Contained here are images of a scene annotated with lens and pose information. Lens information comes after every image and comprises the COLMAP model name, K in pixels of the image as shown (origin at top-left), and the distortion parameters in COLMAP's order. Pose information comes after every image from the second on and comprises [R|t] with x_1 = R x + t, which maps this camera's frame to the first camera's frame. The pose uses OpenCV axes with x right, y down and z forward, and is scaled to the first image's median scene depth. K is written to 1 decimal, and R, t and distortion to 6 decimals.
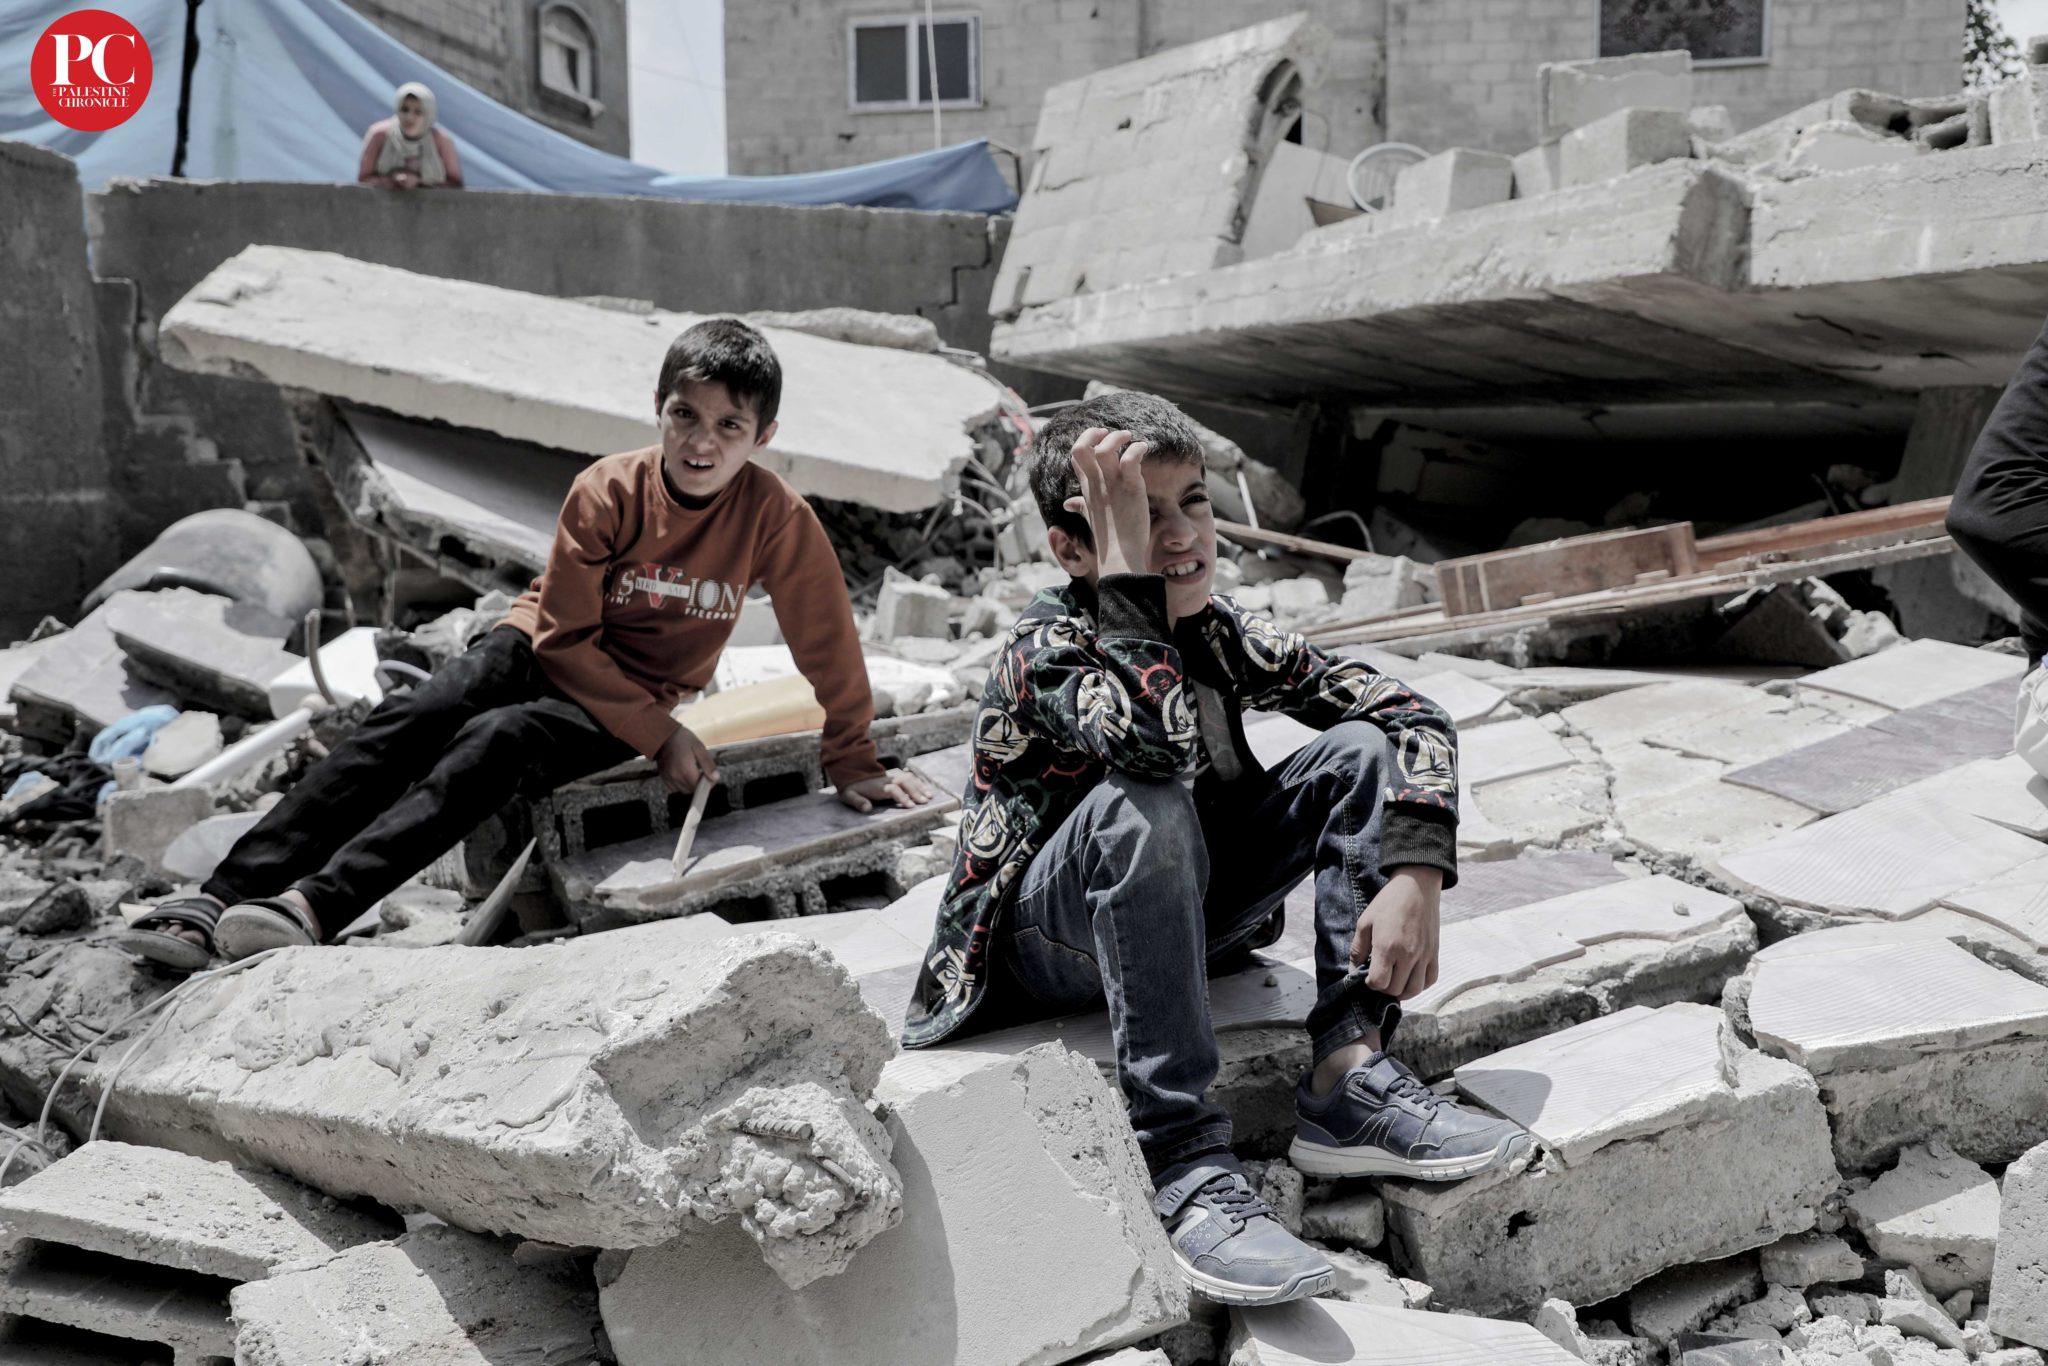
lens RADIAL K [[1817.5, 0, 1024.0], [0, 1817.5, 683.0], [0, 0, 1]] dist [-0.015672, 0.015644]
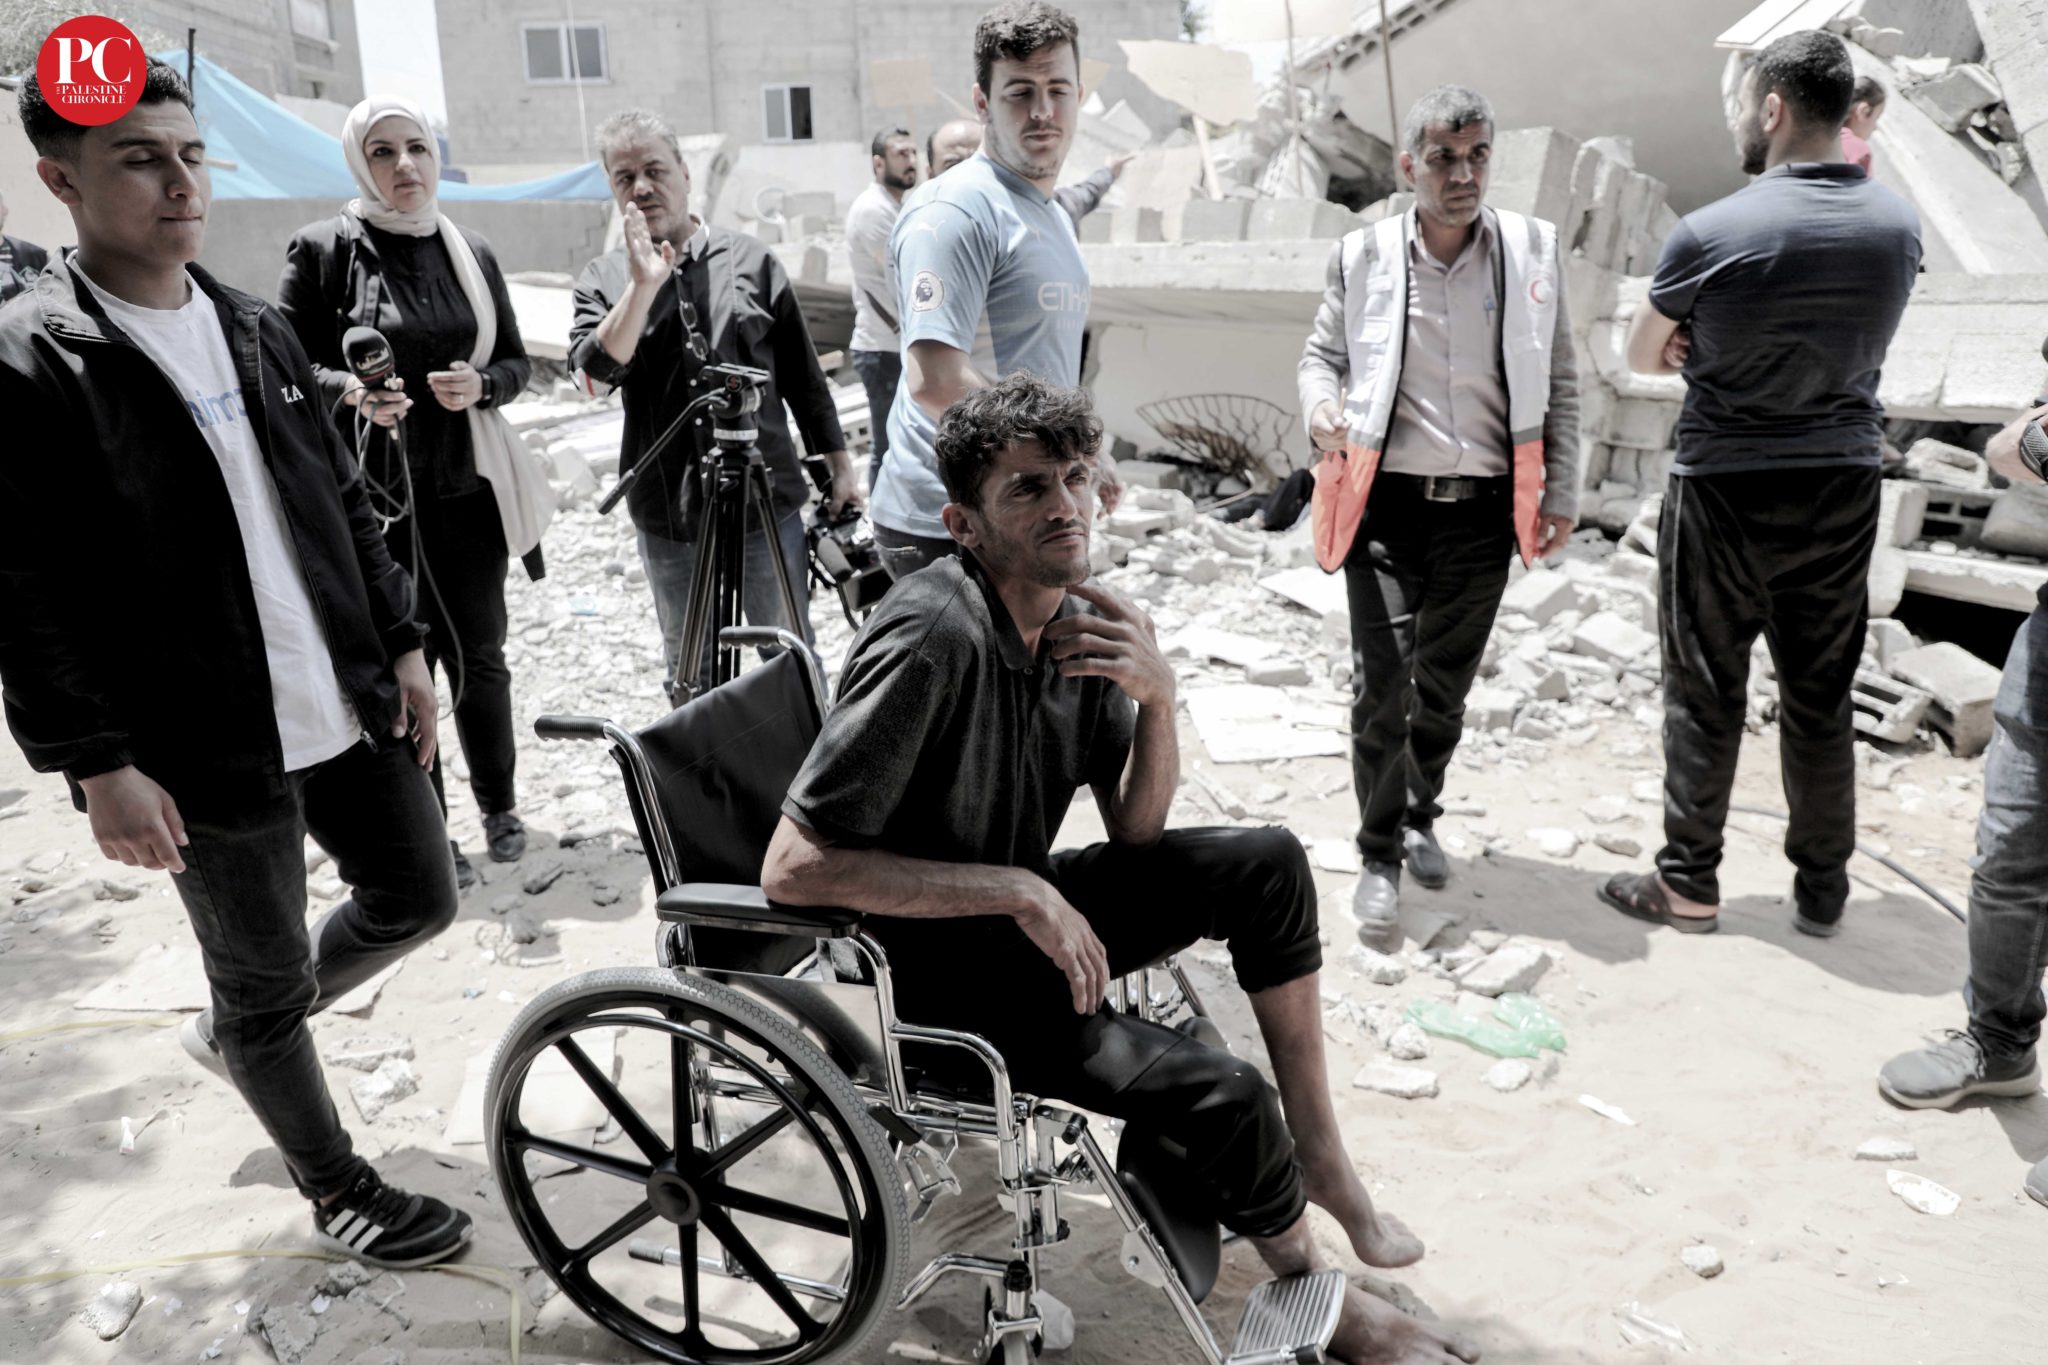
lens RADIAL K [[1479.8, 0, 1024.0], [0, 1479.8, 682.5], [0, 0, 1]] dist [-0.065071, 0.060619]
pose [[0.977649, -0.064108, 0.200233, 0.176490], [0.033979, 0.988036, 0.150434, 0.100158], [-0.207482, -0.140268, 0.968130, -1.705096]]
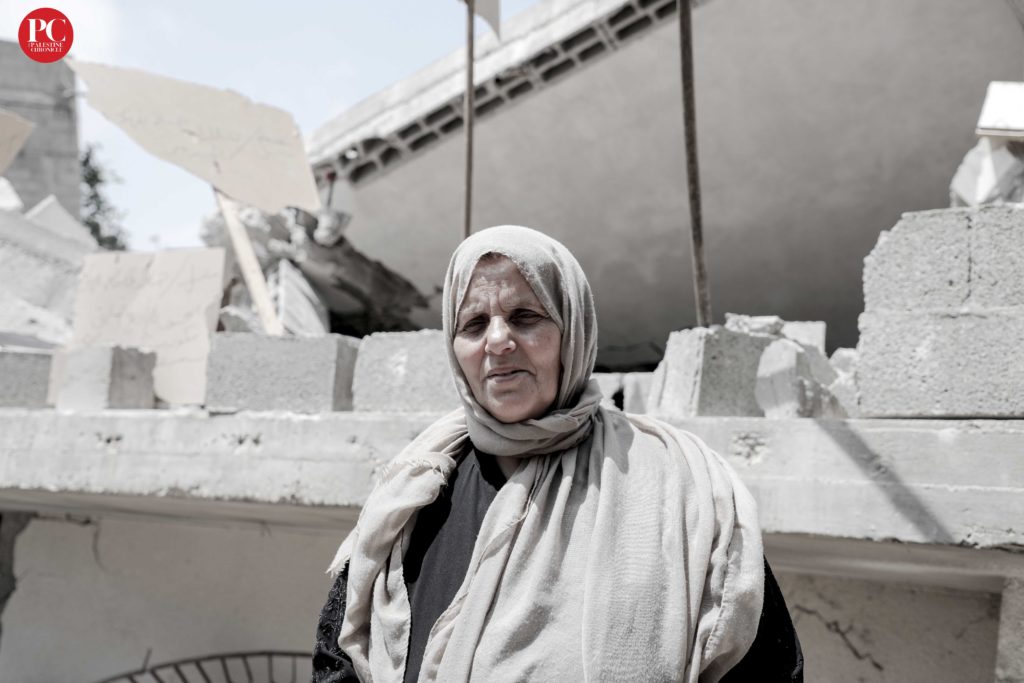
lens RADIAL K [[1145.1, 0, 512.0], [0, 1145.1, 341.5], [0, 0, 1]] dist [0.118863, 0.010070]
pose [[0.776747, 0.013487, 0.629668, 0.437010], [0.090358, 0.987042, -0.132606, -0.080293], [-0.623297, 0.159897, 0.765463, -0.642206]]
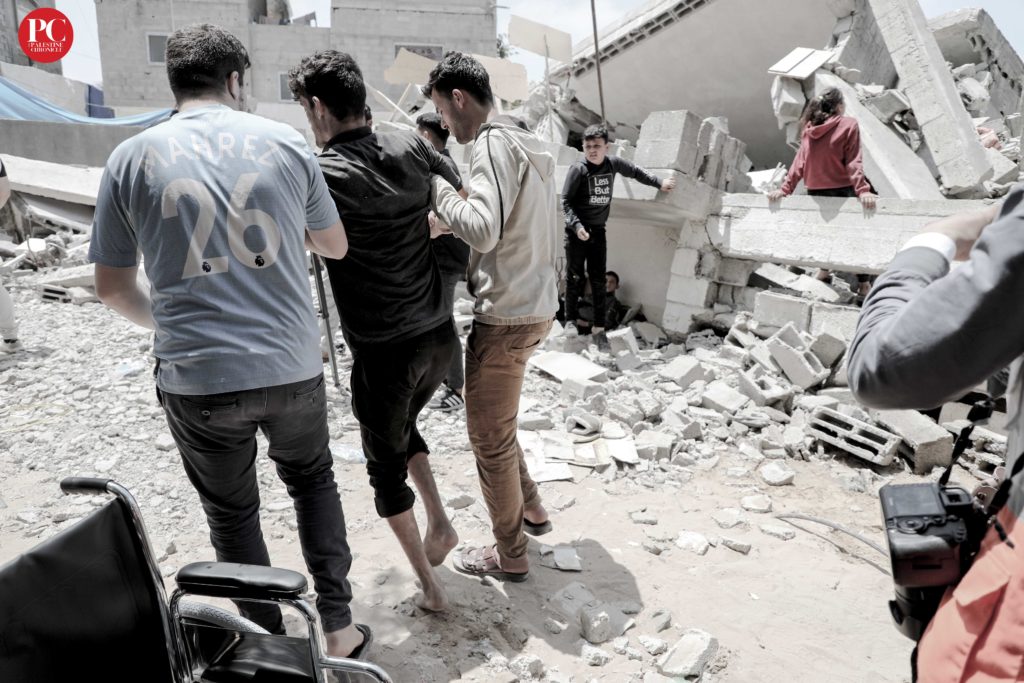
lens RADIAL K [[739.9, 0, 512.0], [0, 739.9, 341.5], [0, 0, 1]] dist [-0.065071, 0.060619]
pose [[0.945571, -0.046417, 0.322089, 0.266511], [0.012592, 0.994253, 0.106317, 0.062794], [-0.325173, -0.096475, 0.940721, -1.522586]]
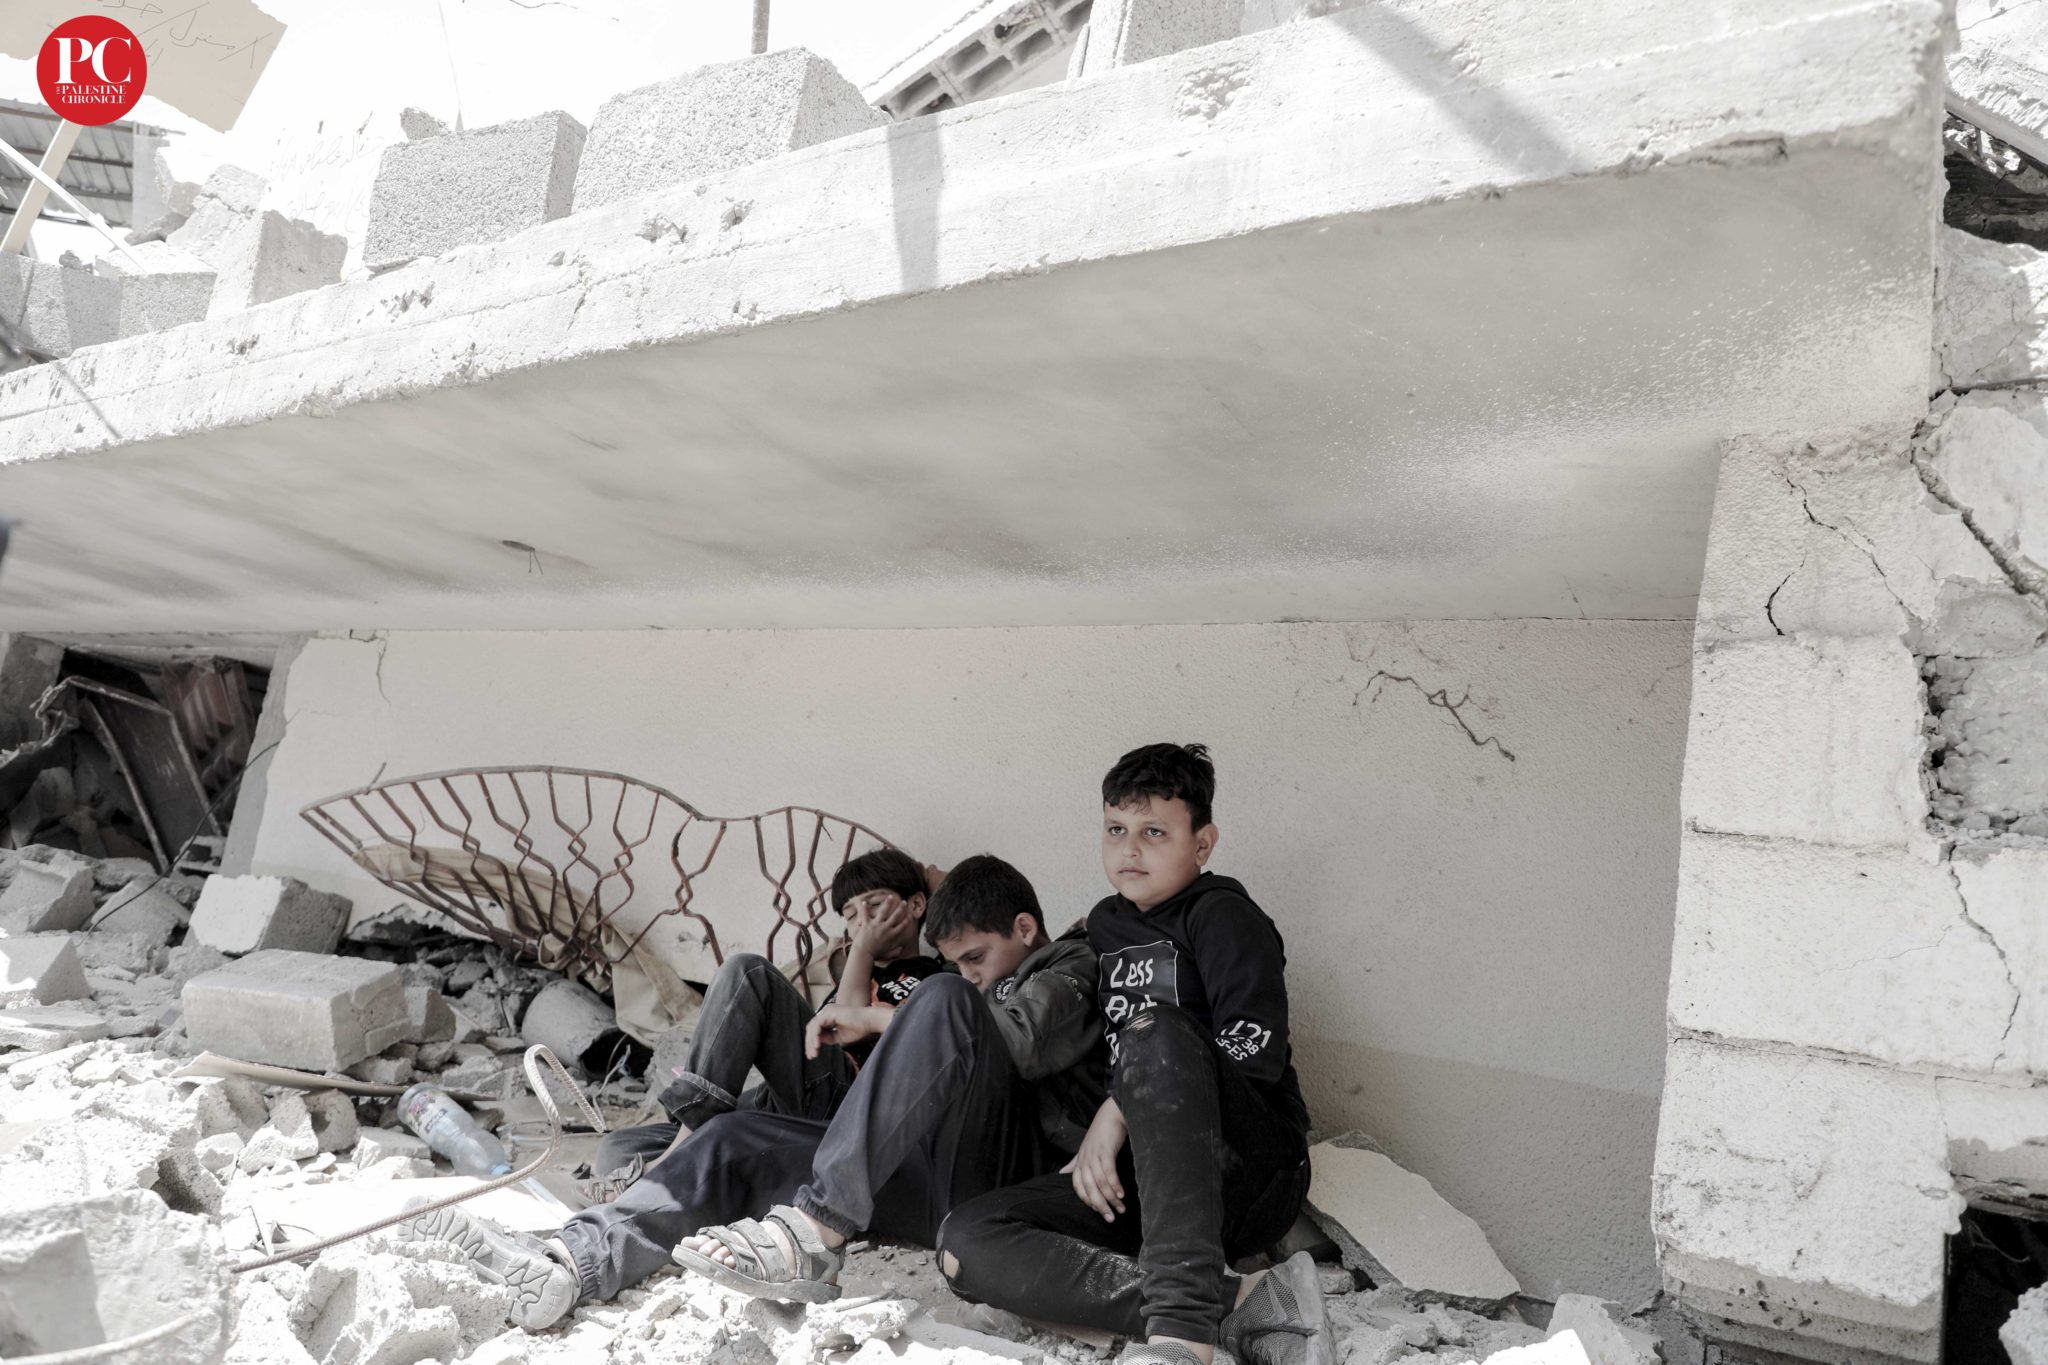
lens RADIAL K [[1454.0, 0, 1024.0], [0, 1454.0, 682.5], [0, 0, 1]] dist [-0.058339, 0.037765]
pose [[0.821293, 0.028154, 0.569812, 0.652437], [0.053220, 0.990645, -0.125656, 0.086858], [-0.568019, 0.133525, 0.812112, -0.510703]]
